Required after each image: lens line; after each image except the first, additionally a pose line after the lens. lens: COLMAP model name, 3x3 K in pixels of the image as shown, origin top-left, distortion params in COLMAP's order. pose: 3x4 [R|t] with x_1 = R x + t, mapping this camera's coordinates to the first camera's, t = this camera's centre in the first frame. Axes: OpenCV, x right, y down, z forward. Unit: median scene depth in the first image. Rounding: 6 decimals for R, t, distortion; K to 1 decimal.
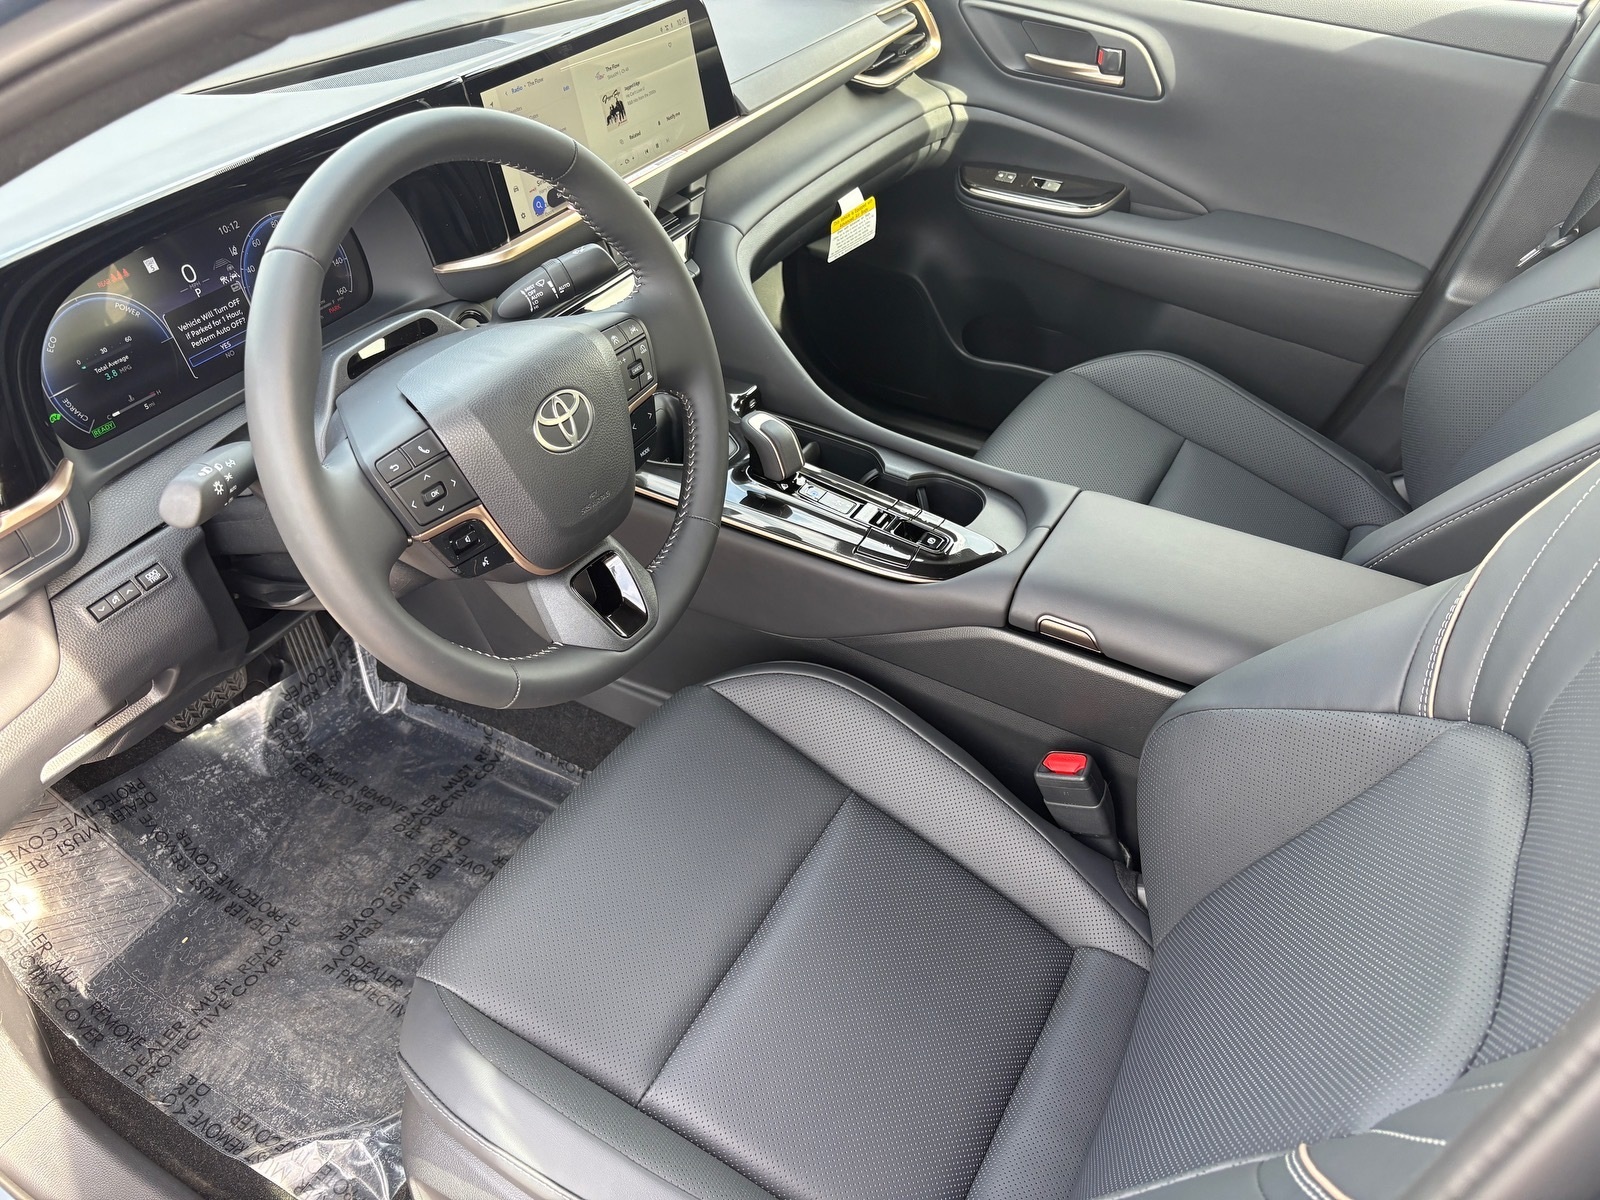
lens RADIAL K [[1236.7, 0, 792.0], [0, 1236.7, 602.0], [0, 0, 1]] dist [0.000897, -0.009555]
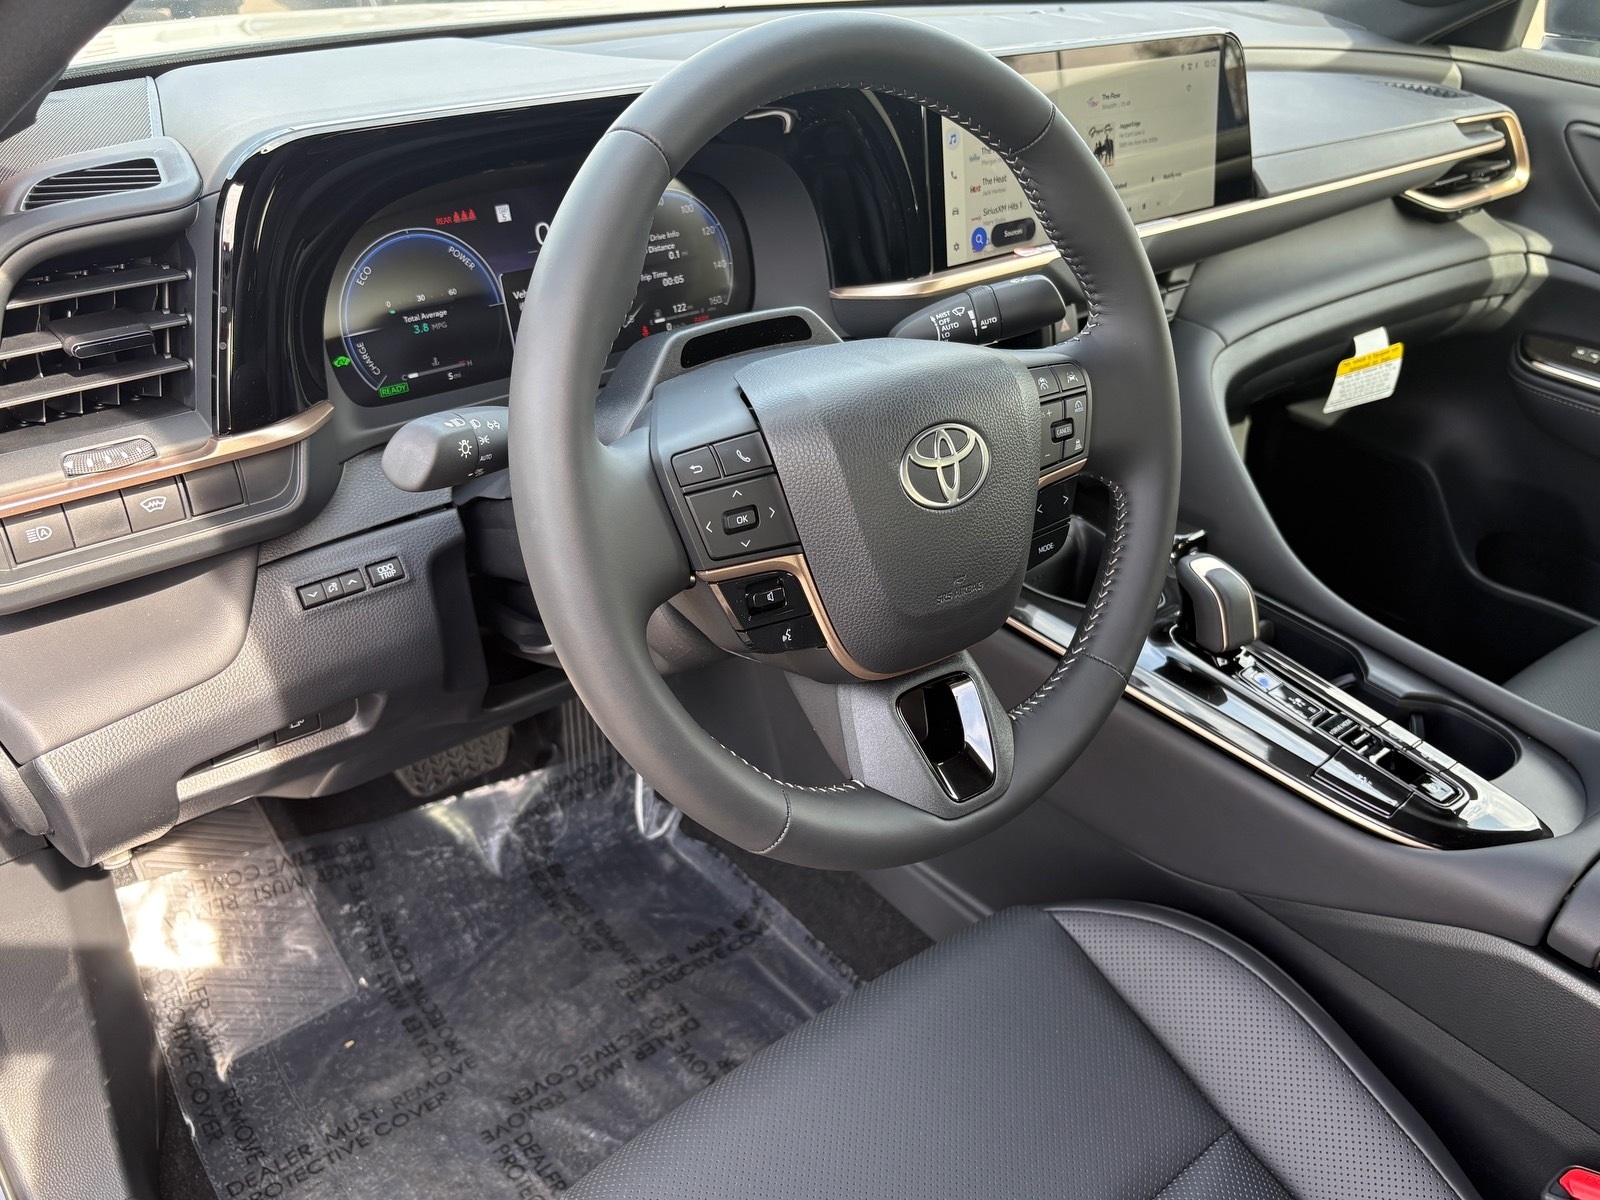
lens RADIAL K [[1354.2, 0, 808.7], [0, 1354.2, 584.7], [0, 0, 1]] dist [0.019112, -0.018087]
pose [[0.938836, 0.209588, -0.273241, -0.025226], [-0.251248, 0.959518, -0.127278, 0.022274], [0.235504, 0.188144, 0.953488, 0.191329]]
